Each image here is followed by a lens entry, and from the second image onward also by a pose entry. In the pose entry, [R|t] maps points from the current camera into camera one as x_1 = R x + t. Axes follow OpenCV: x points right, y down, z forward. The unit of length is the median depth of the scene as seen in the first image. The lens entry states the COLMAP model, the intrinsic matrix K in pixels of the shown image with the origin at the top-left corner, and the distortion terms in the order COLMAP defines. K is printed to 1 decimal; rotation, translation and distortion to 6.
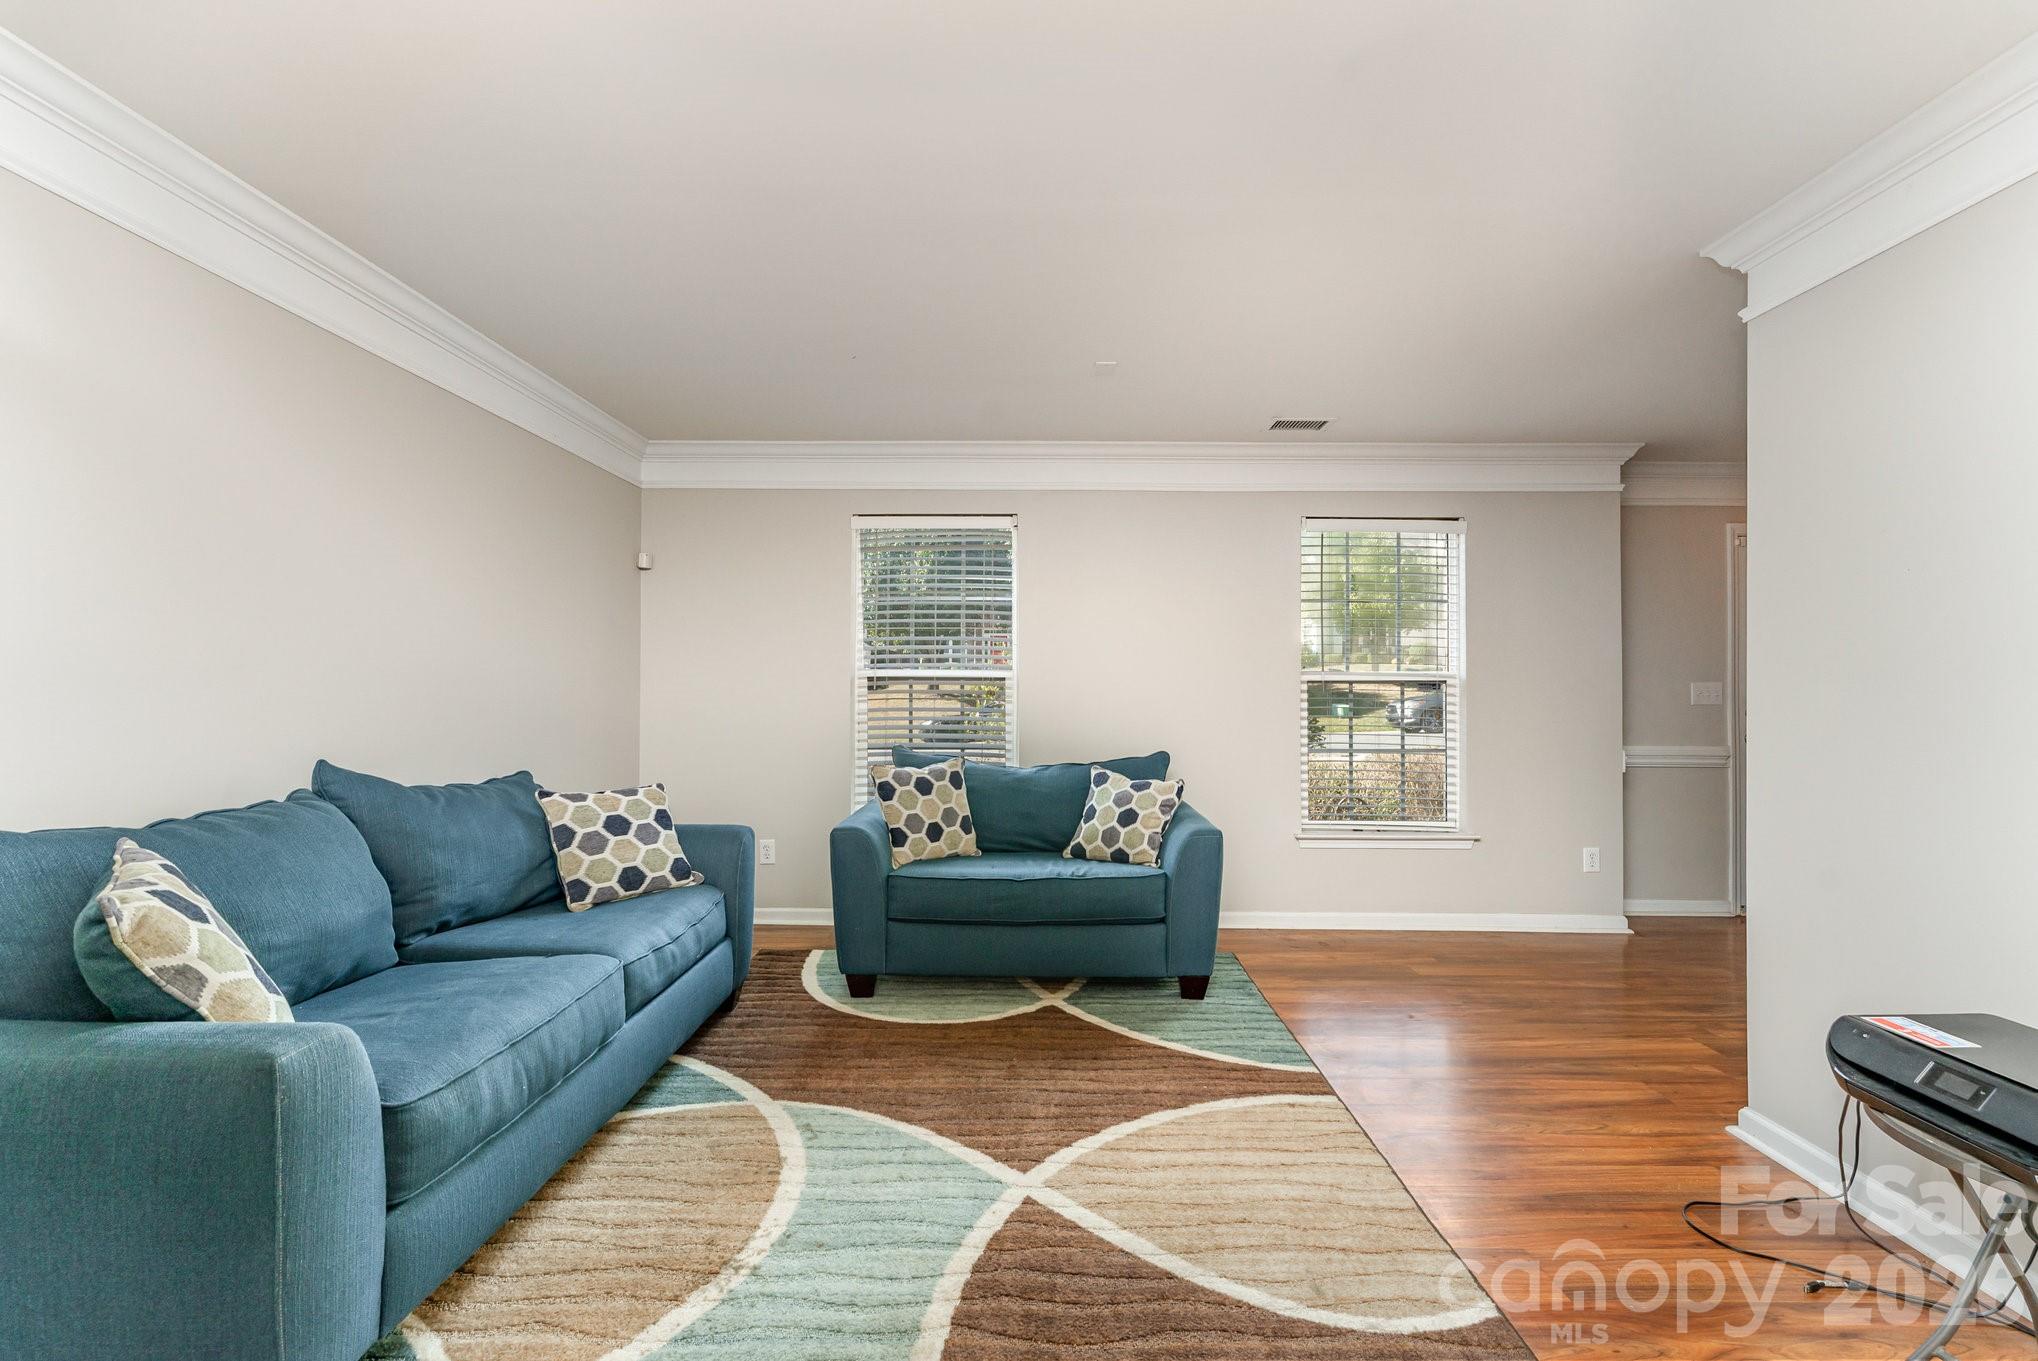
lens RADIAL K [[825.5, 0, 1017.7], [0, 825.5, 685.7], [0, 0, 1]] dist [0.001590, 0.000269]
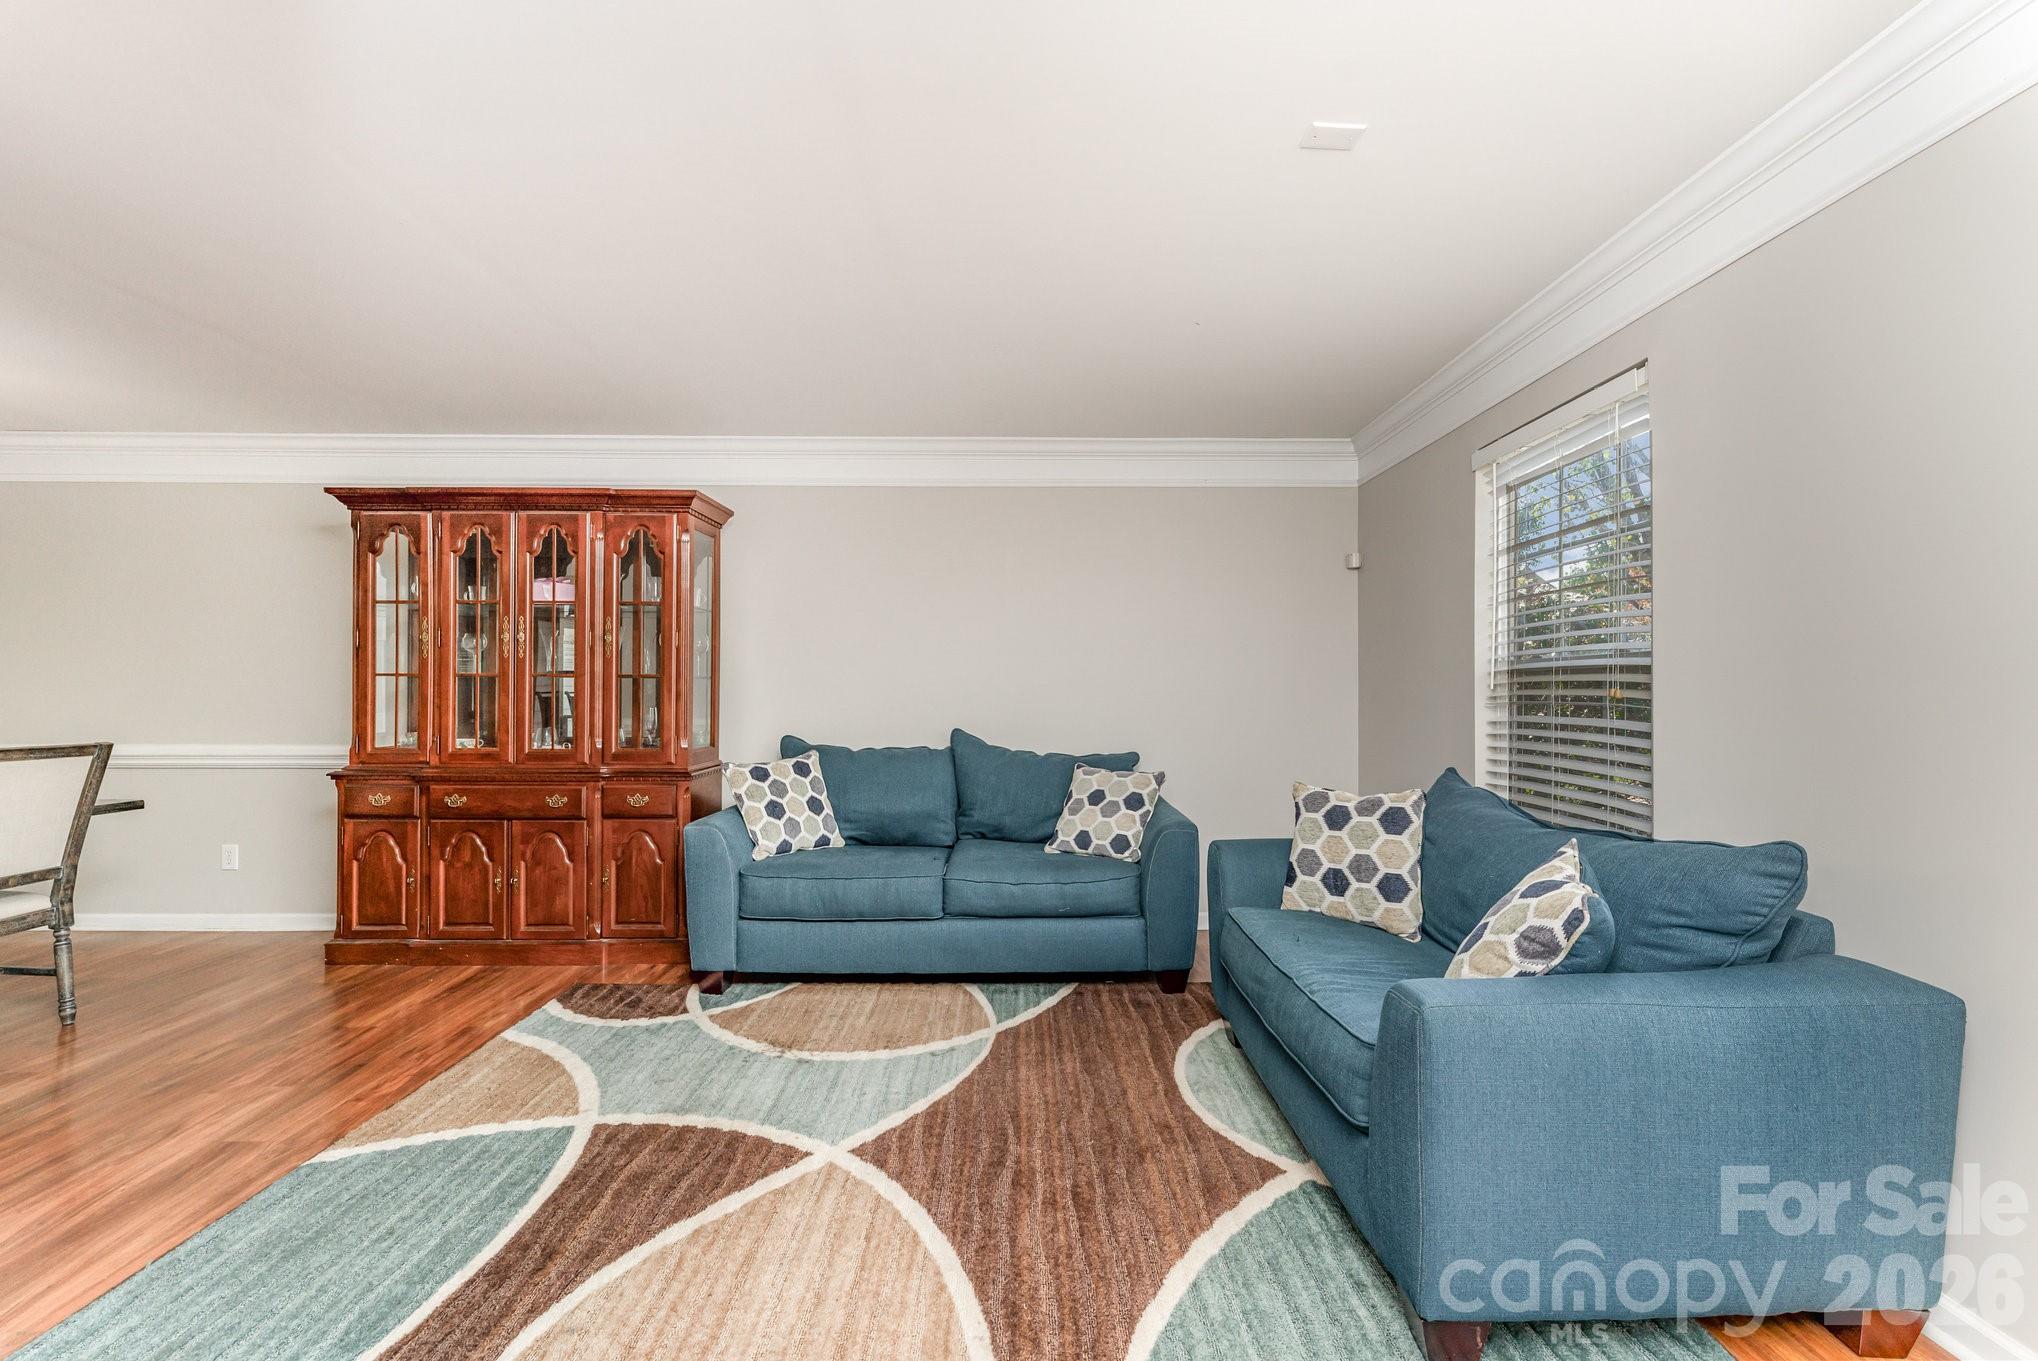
lens RADIAL K [[826.5, 0, 1042.0], [0, 826.5, 680.0], [0, 0, 1]] dist [0.000550, 0.000000]
pose [[0.028910, -0.016873, -0.999440, 0.896882], [0.003332, 0.999854, -0.016784, 0.012824], [0.999576, -0.002845, 0.028962, 1.021665]]
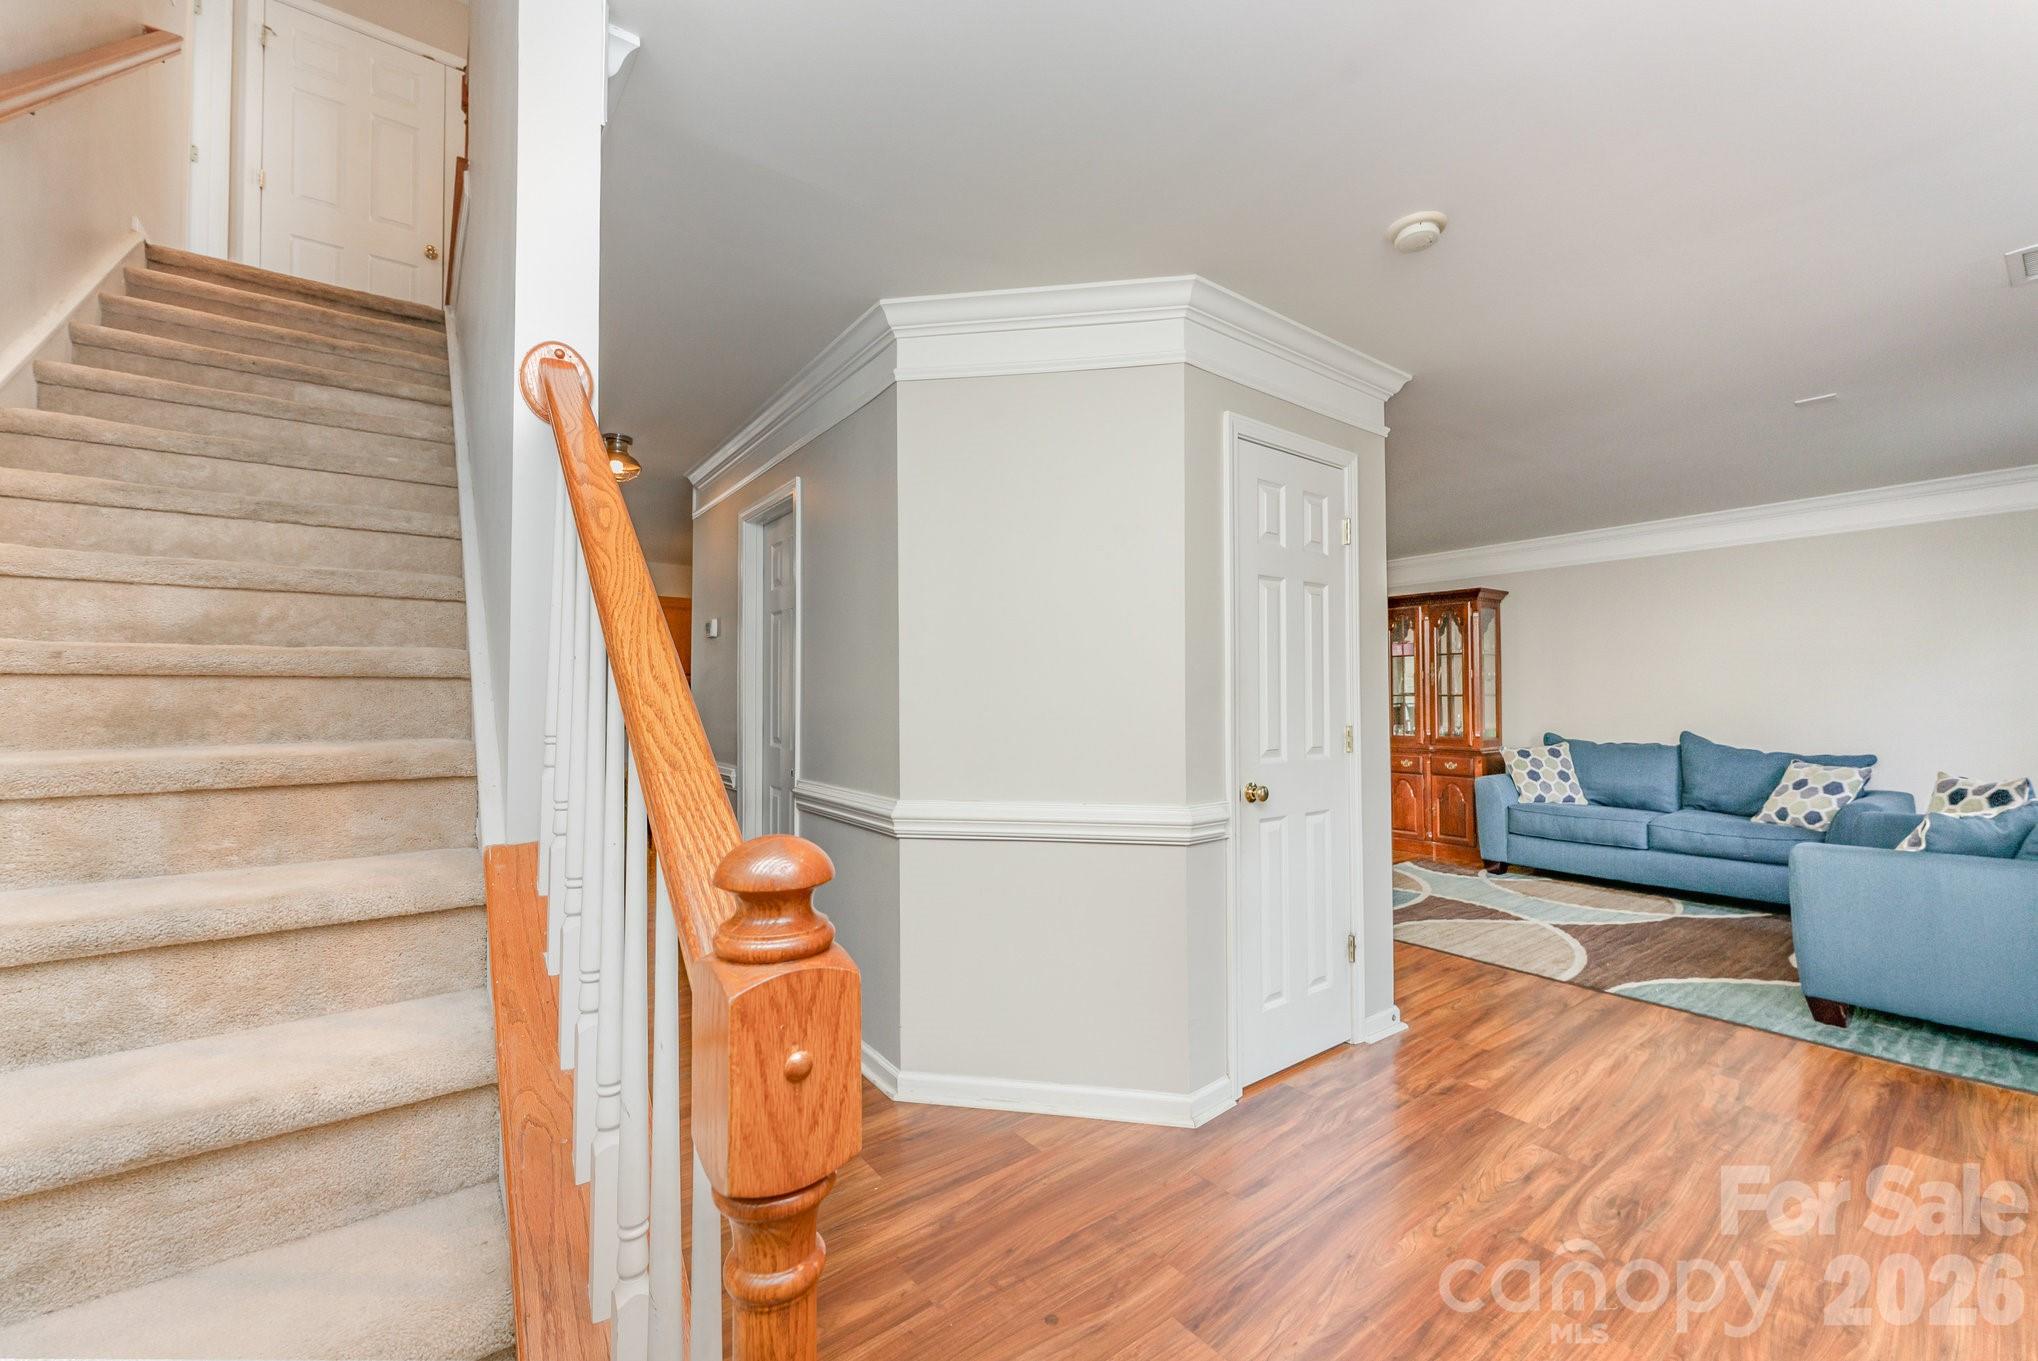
lens RADIAL K [[825.5, 0, 1017.7], [0, 825.5, 685.7], [0, 0, 1]] dist [0.001590, 0.000269]
pose [[-0.799276, -0.012002, -0.600844, 2.060239], [0.003255, 0.999699, -0.024300, 0.006921], [0.600955, -0.021378, -0.798997, 1.609507]]
